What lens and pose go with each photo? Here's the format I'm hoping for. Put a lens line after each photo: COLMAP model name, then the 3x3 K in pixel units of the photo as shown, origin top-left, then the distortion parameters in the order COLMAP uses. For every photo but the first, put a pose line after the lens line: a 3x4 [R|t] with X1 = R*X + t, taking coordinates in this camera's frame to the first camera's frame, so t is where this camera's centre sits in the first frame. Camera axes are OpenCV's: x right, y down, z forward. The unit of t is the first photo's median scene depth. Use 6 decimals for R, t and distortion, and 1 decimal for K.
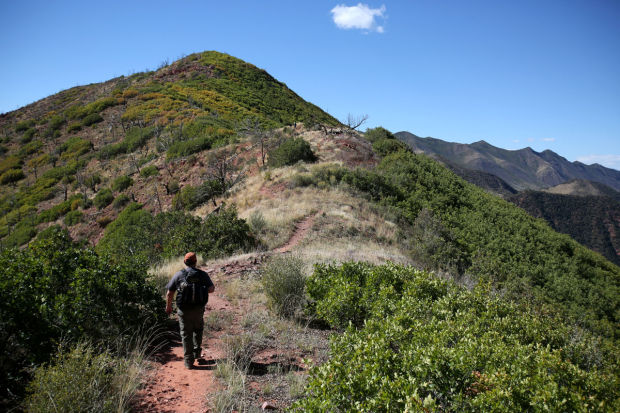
lens RADIAL K [[306.0, 0, 310.0], [0, 306.0, 206.5], [0, 0, 1]] dist [0.000812, 0.000228]
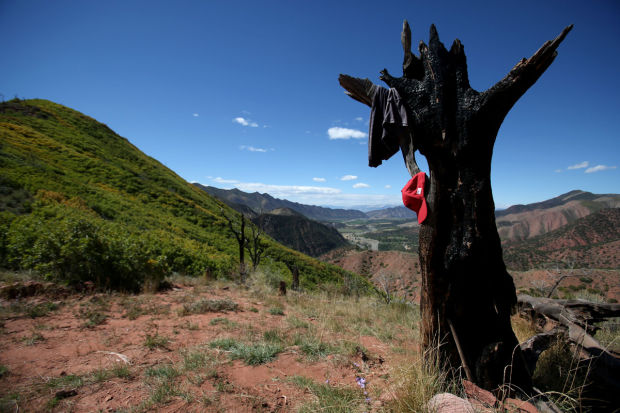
lens RADIAL K [[306.0, 0, 310.0], [0, 306.0, 206.5], [0, 0, 1]] dist [0.000812, 0.000228]
pose [[0.898432, 0.001030, 0.439111, 0.116576], [0.070871, 0.986547, -0.147319, 0.229894], [-0.433356, 0.163477, 0.886272, -0.952207]]
